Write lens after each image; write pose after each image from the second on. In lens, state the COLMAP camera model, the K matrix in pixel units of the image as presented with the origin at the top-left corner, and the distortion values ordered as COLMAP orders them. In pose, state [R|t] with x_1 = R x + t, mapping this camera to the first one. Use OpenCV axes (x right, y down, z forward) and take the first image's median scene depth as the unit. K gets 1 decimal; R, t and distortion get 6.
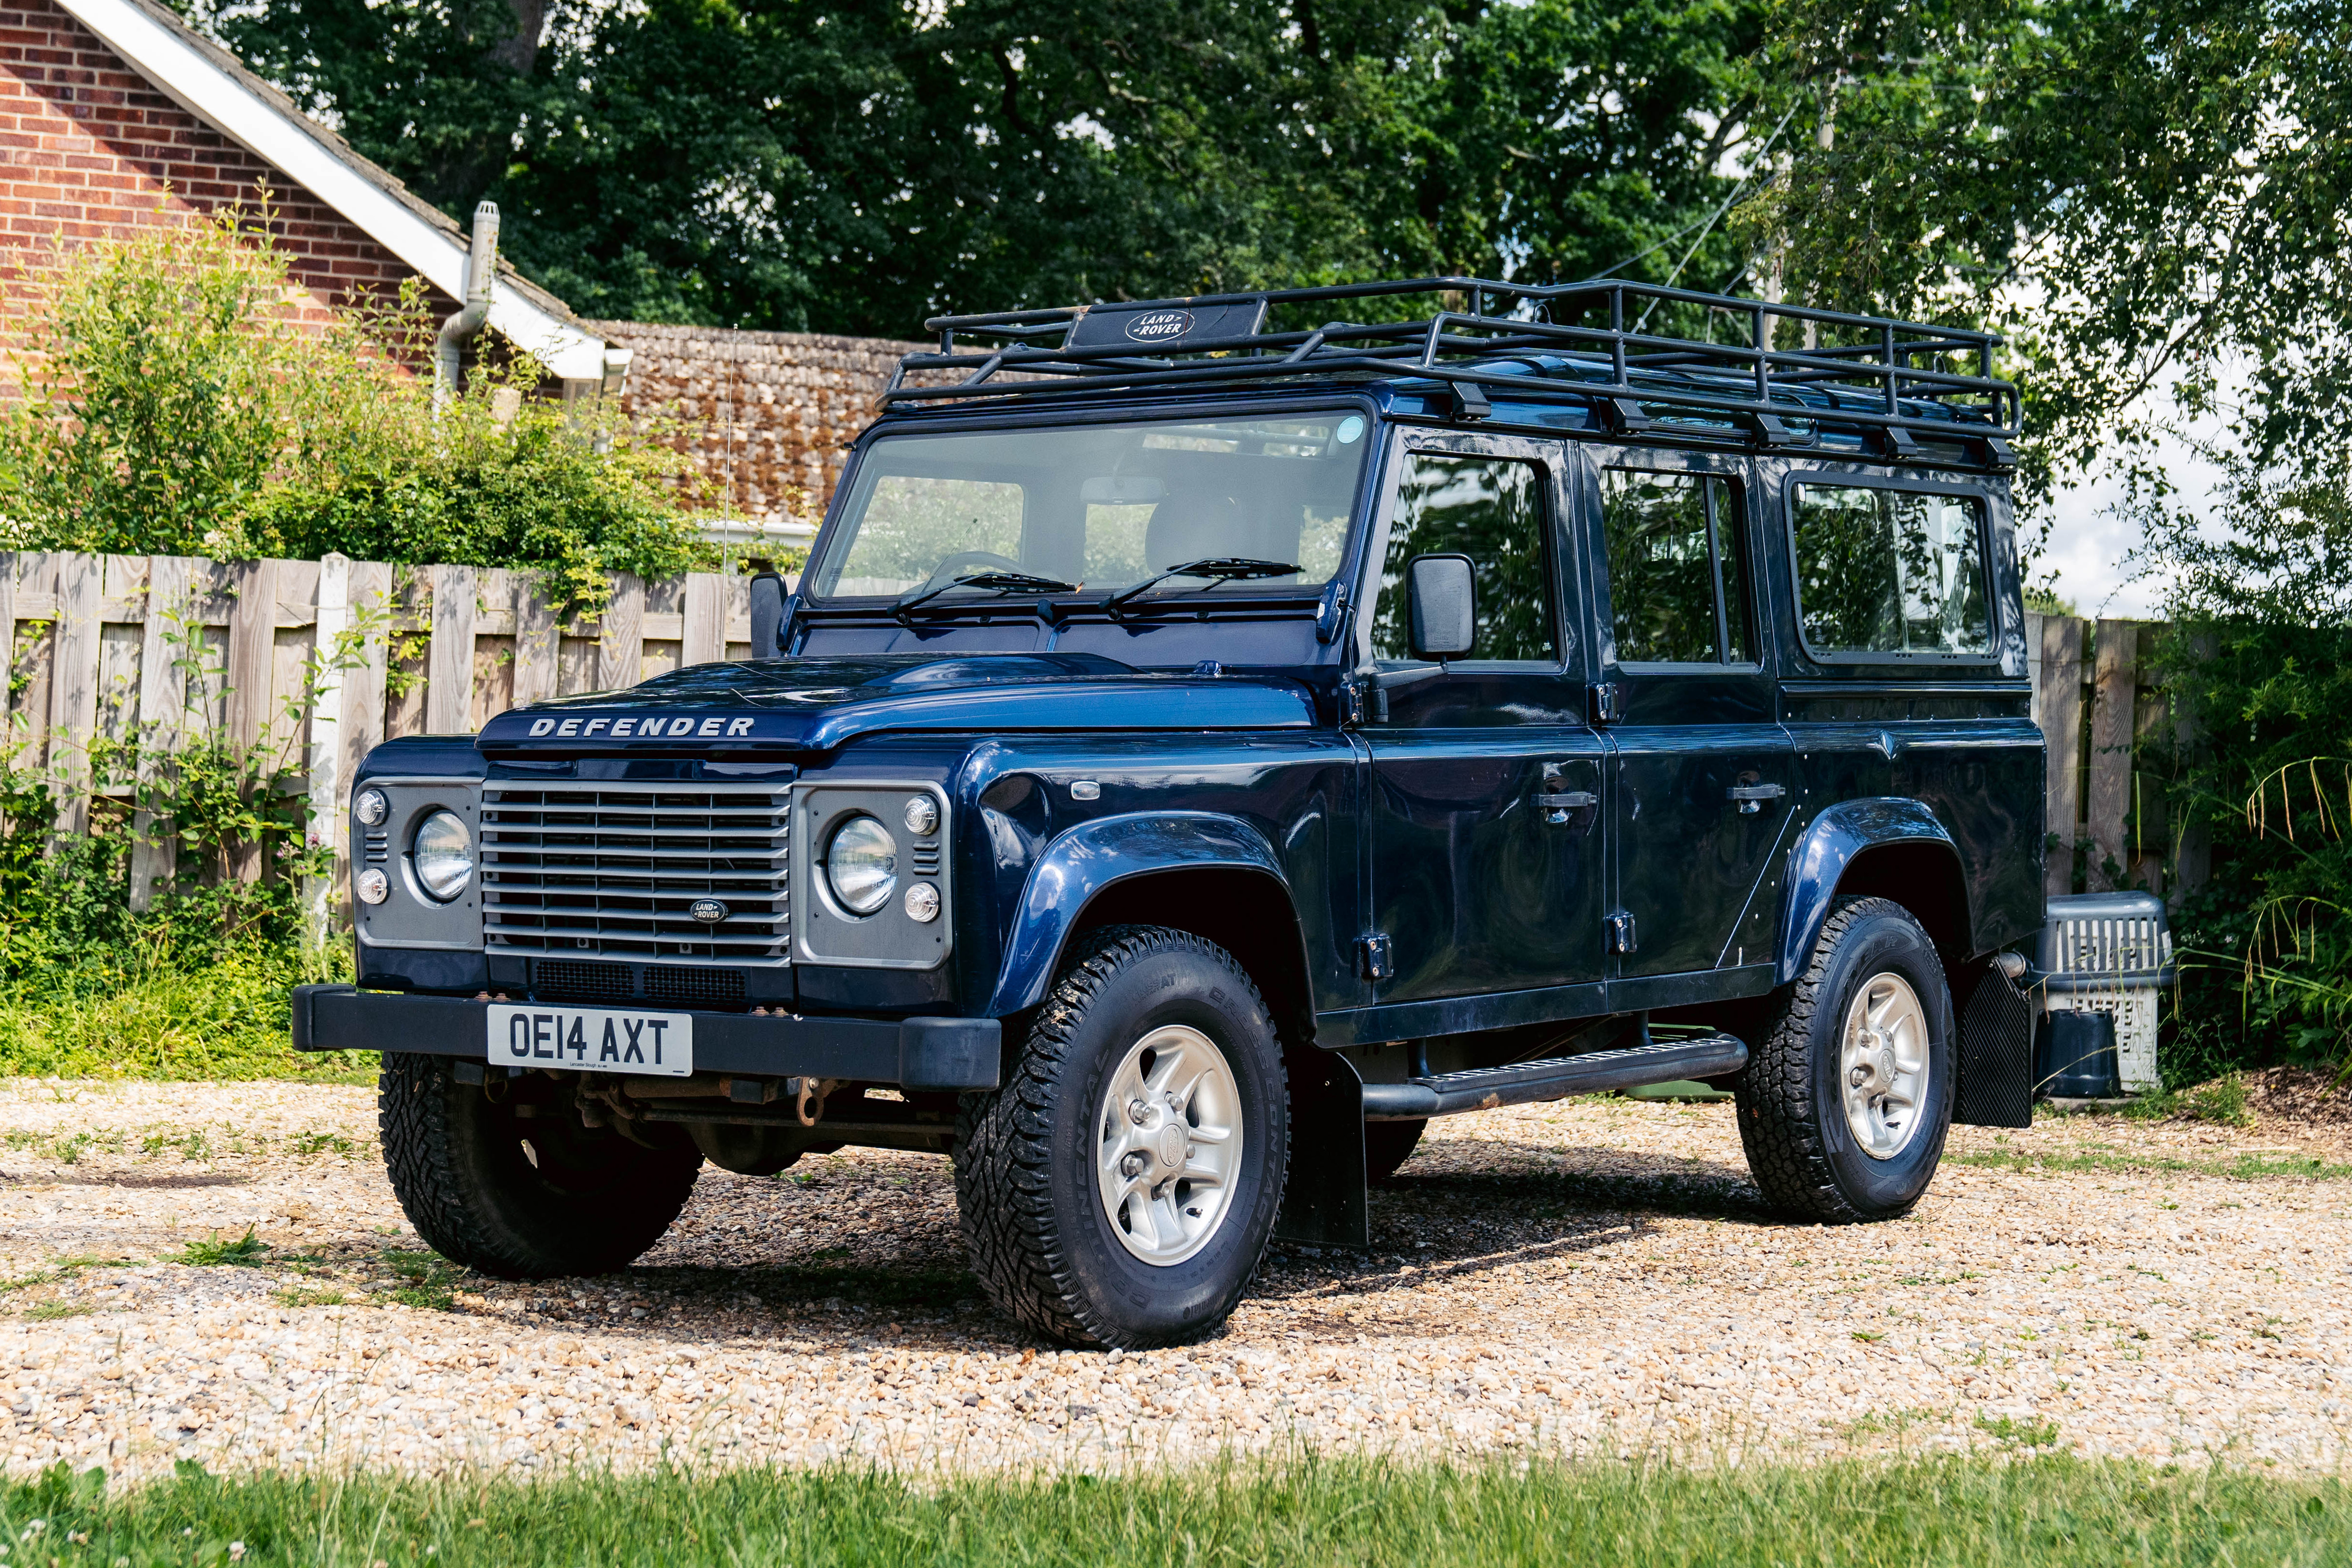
lens RADIAL K [[4189.3, 0, 1183.8], [0, 4189.3, 766.9], [0, 0, 1]] dist [0.082846, 0.071428]
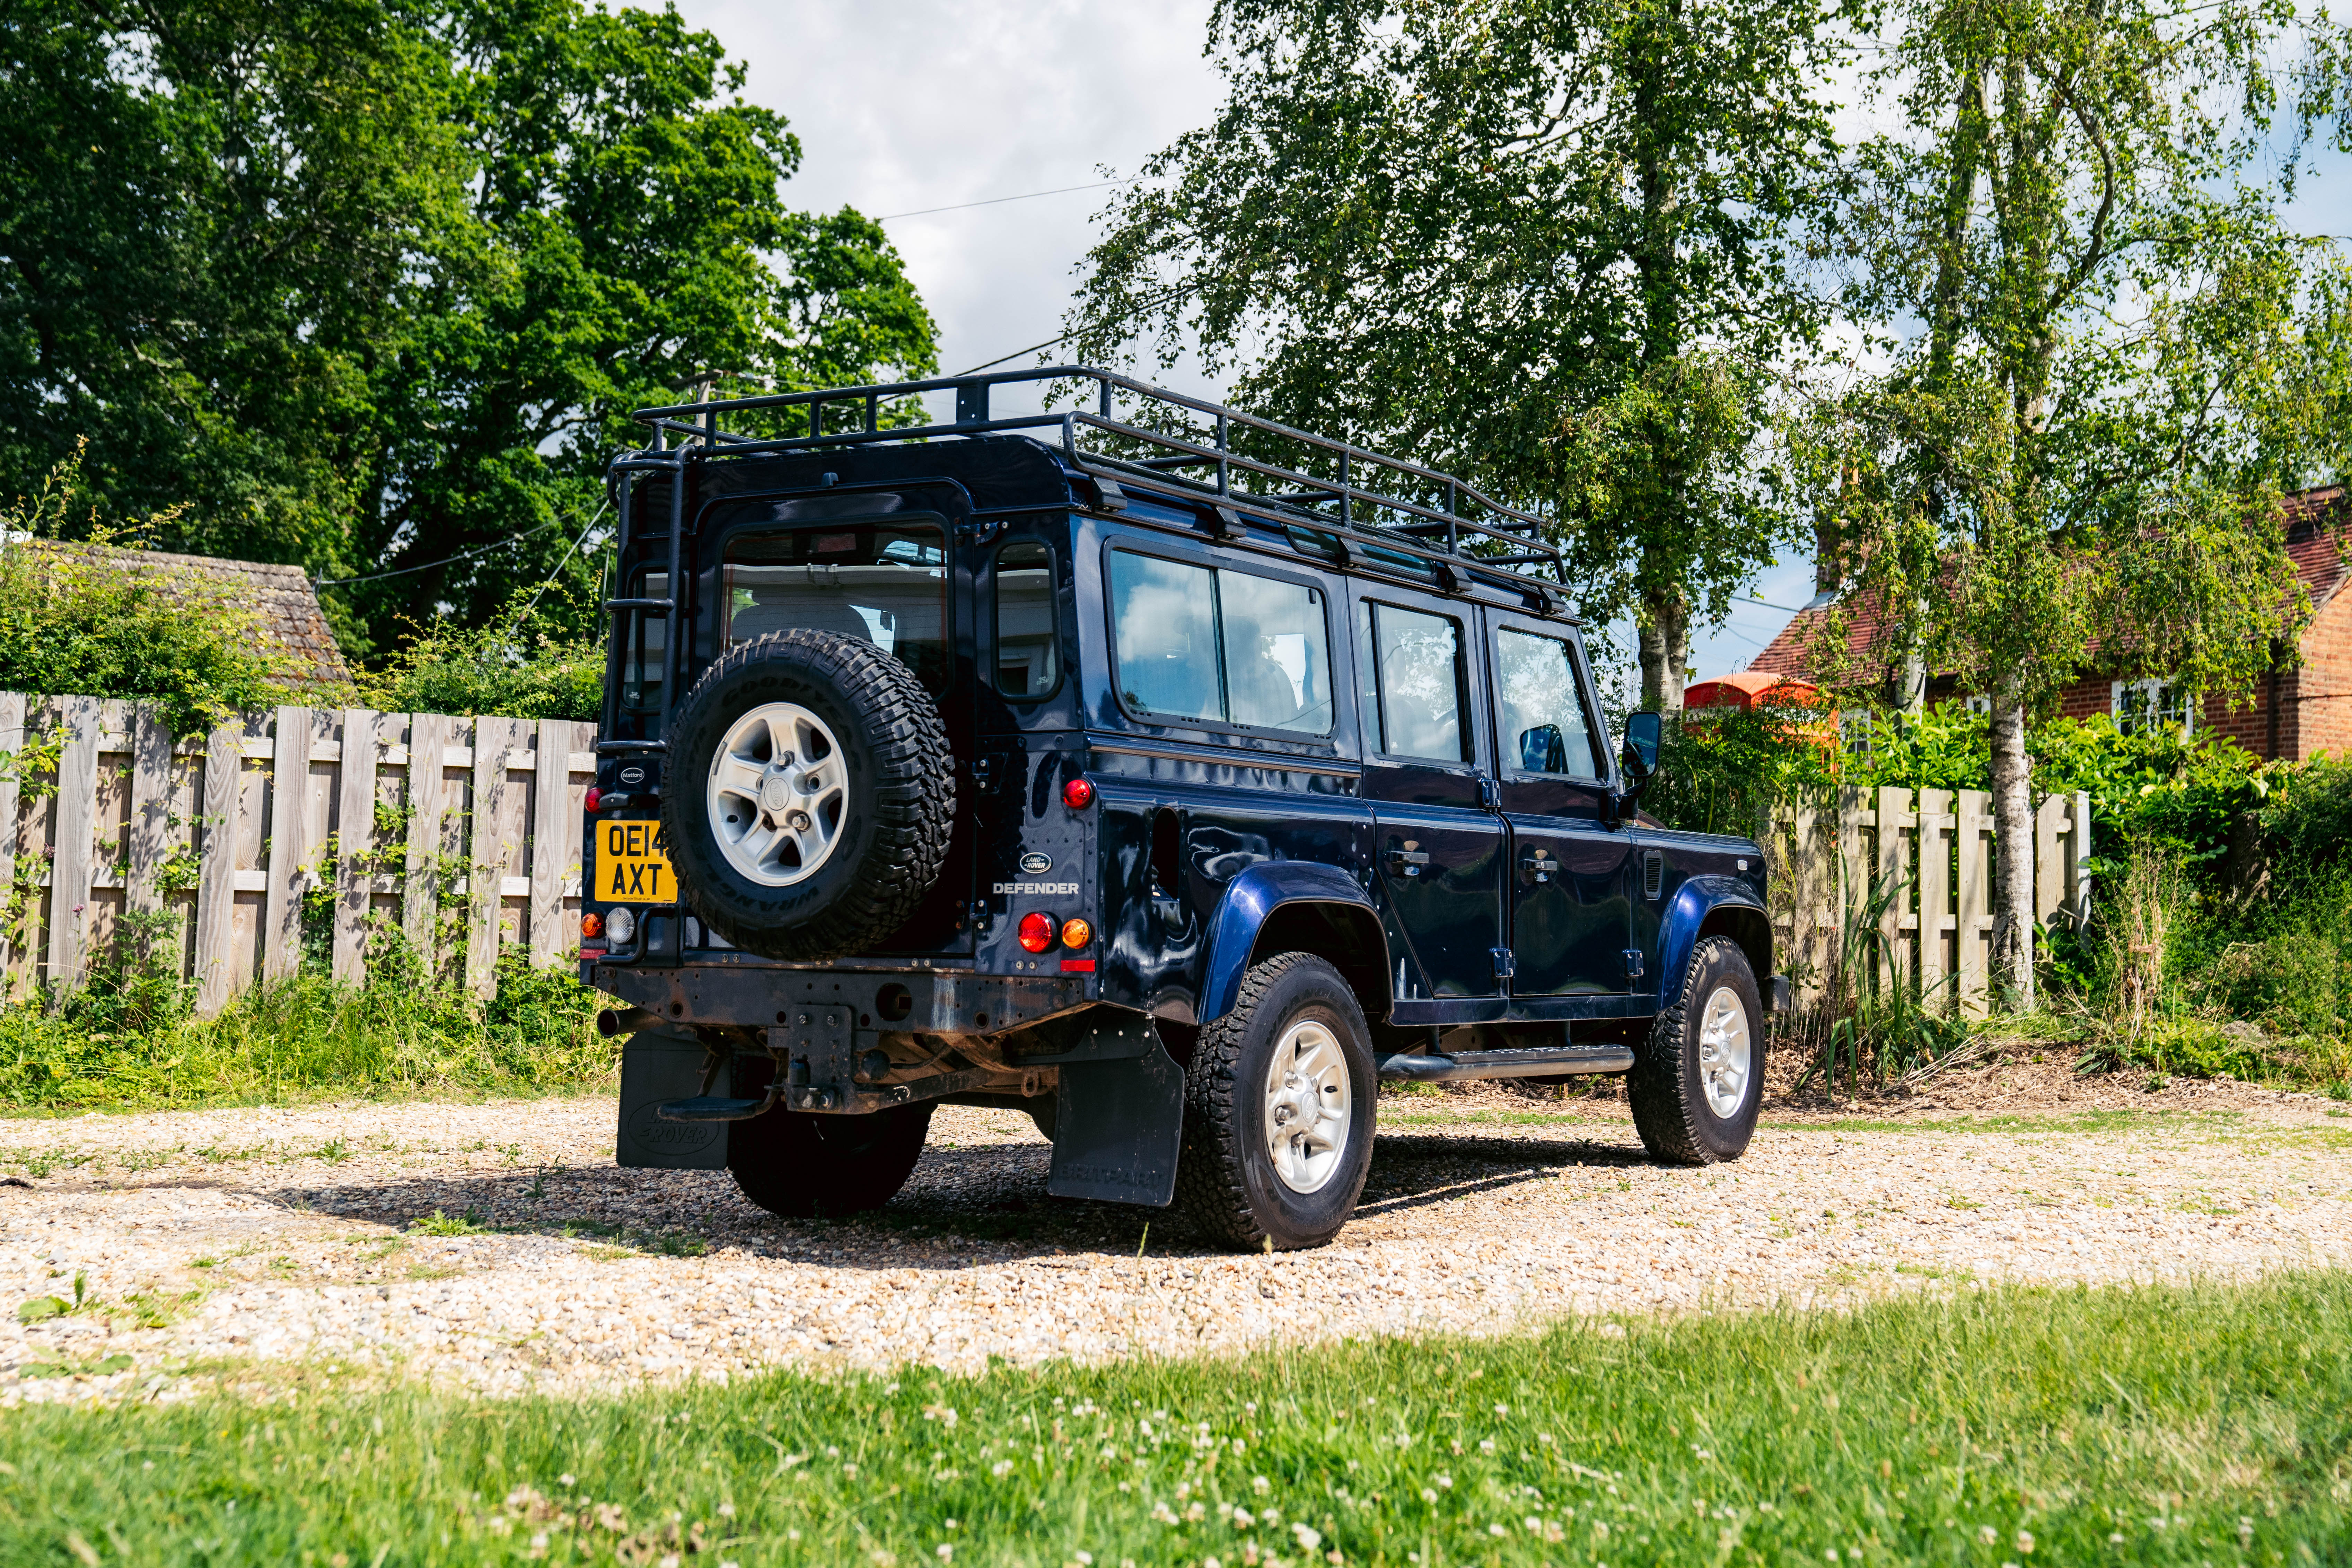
lens RADIAL K [[3076.2, 0, 1151.5], [0, 3076.2, 749.8], [0, 0, 1]] dist [0.067353, 0.250025]
pose [[0.924589, 0.016271, 0.380618, -0.397247], [0.001887, 0.998880, -0.047285, 0.020510], [-0.380961, 0.044438, 0.923523, 0.057386]]
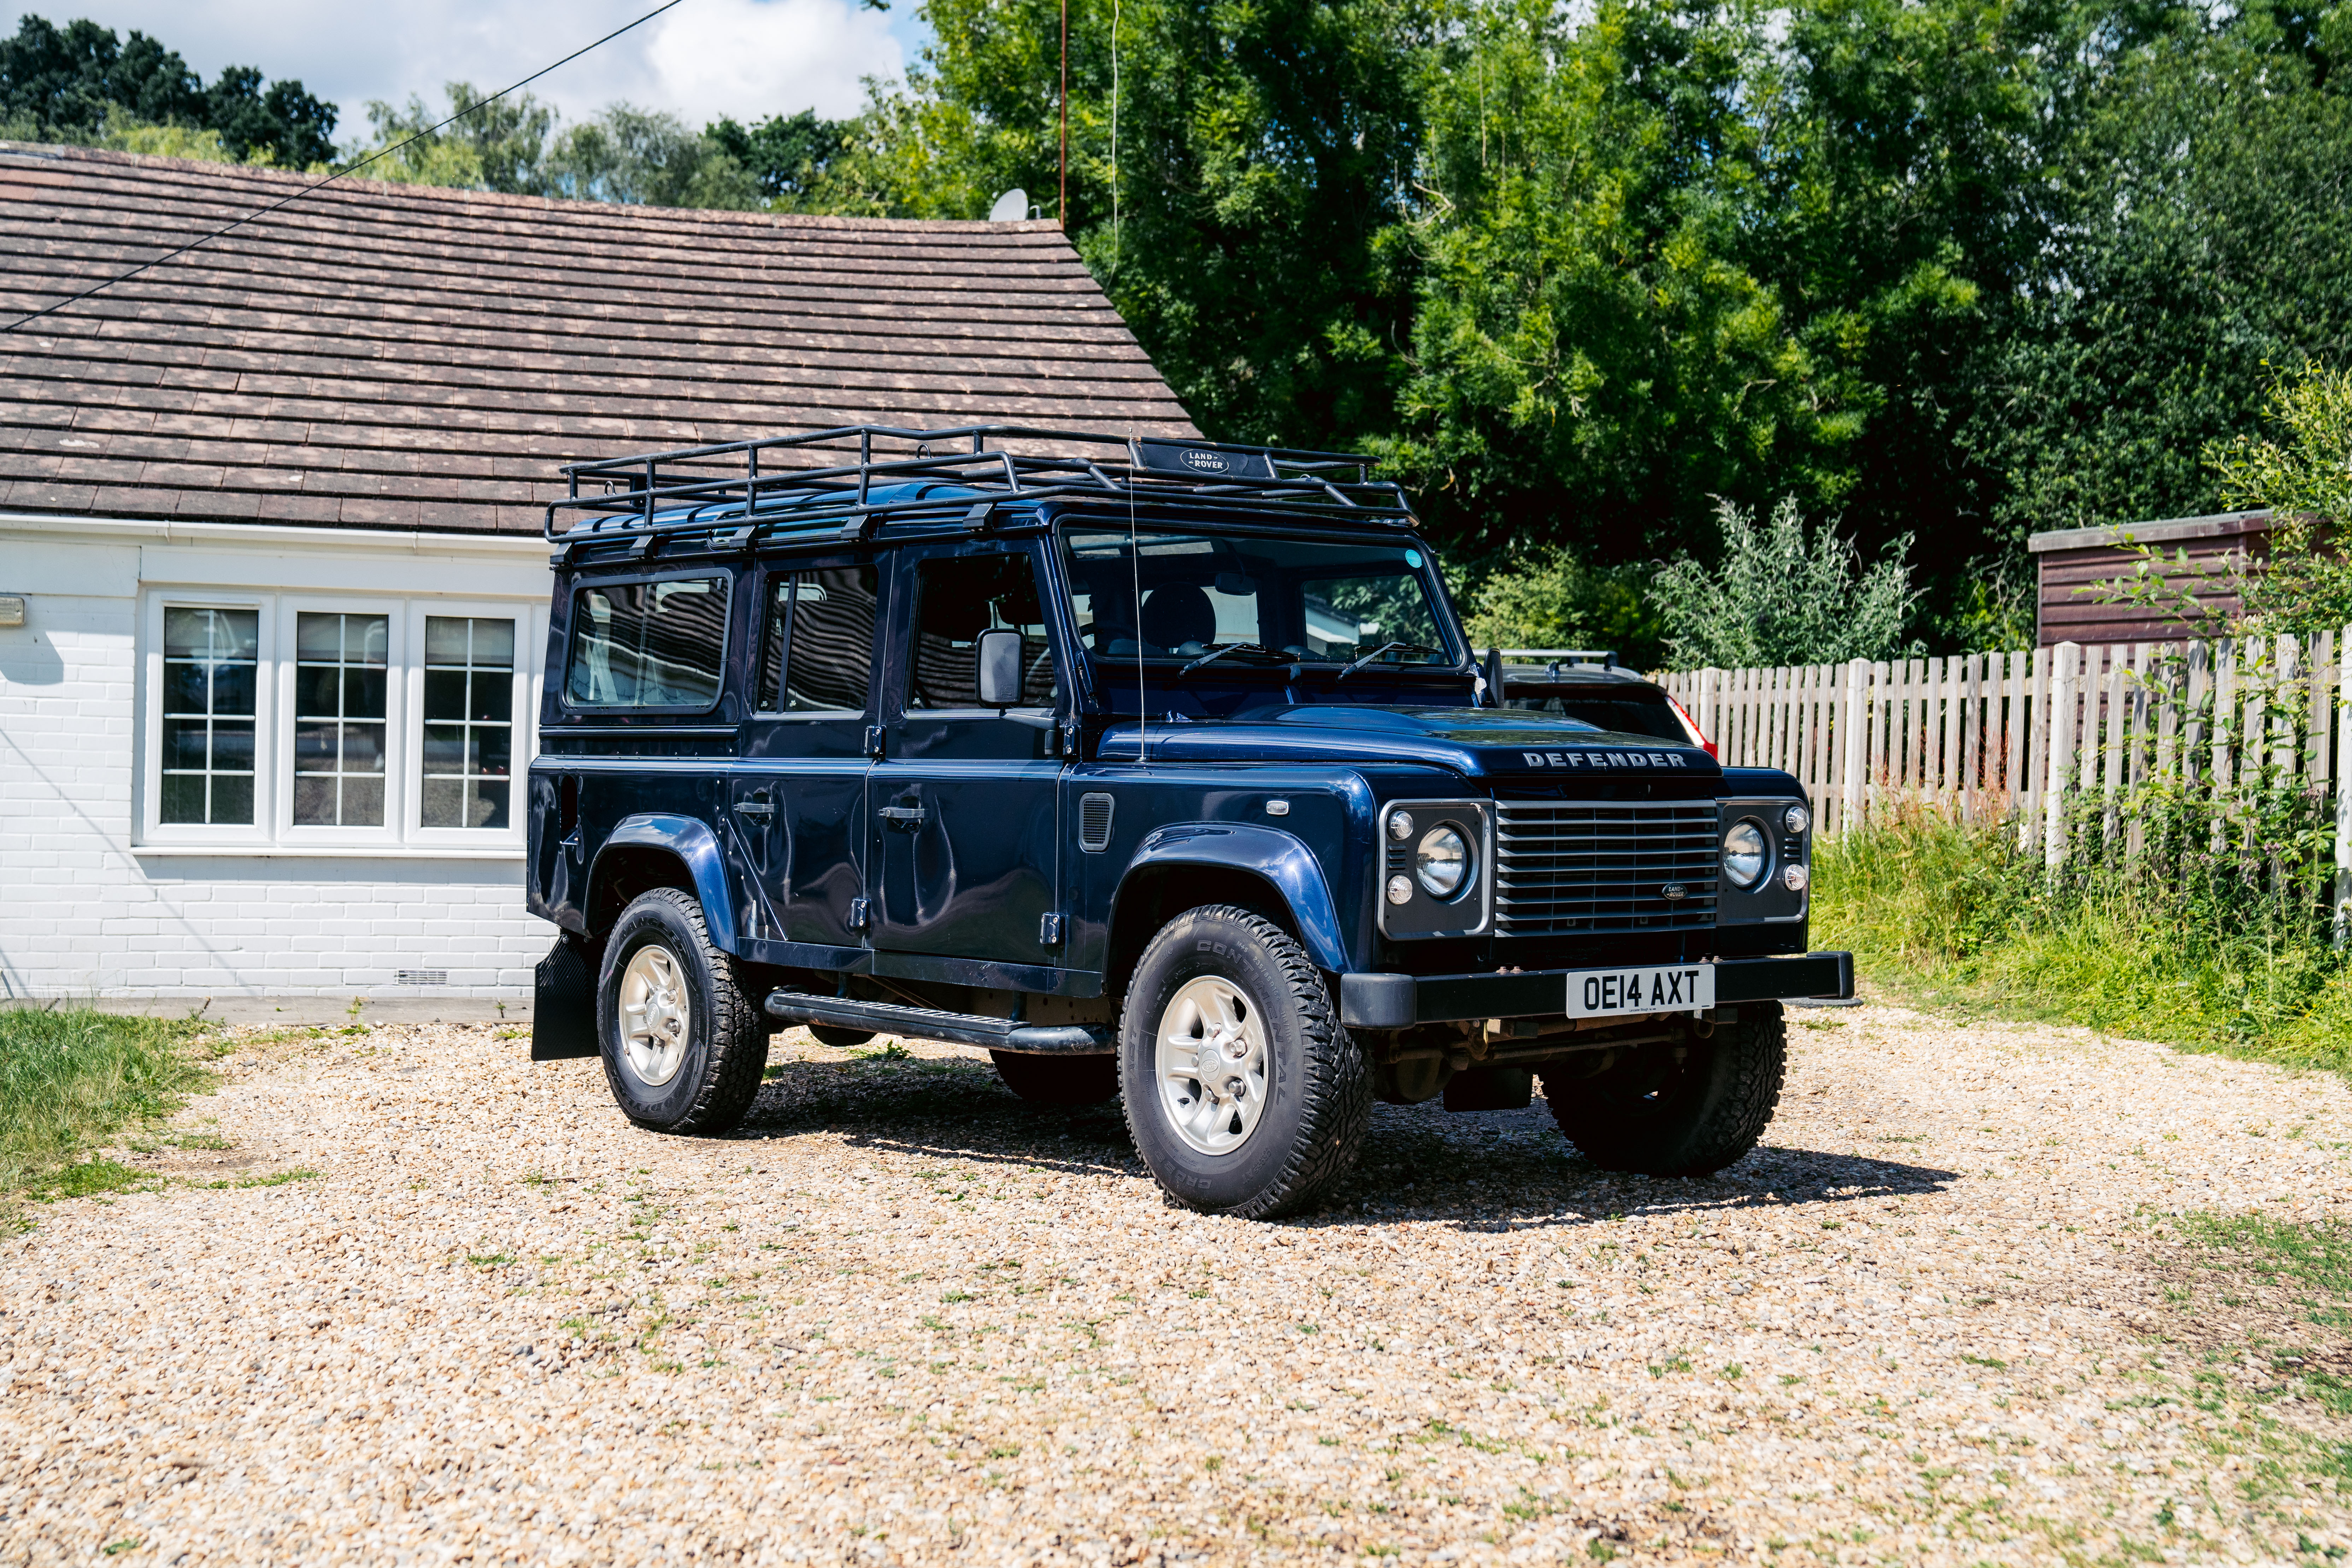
lens RADIAL K [[3084.3, 0, 1176.0], [0, 3084.3, 784.0], [0, 0, 1]] dist [0.029011, 0.536566]
pose [[0.250826, -0.002354, 0.968029, -1.028827], [0.004403, 0.999989, 0.001291, -0.002991], [-0.968022, 0.003938, 0.250834, 0.809406]]
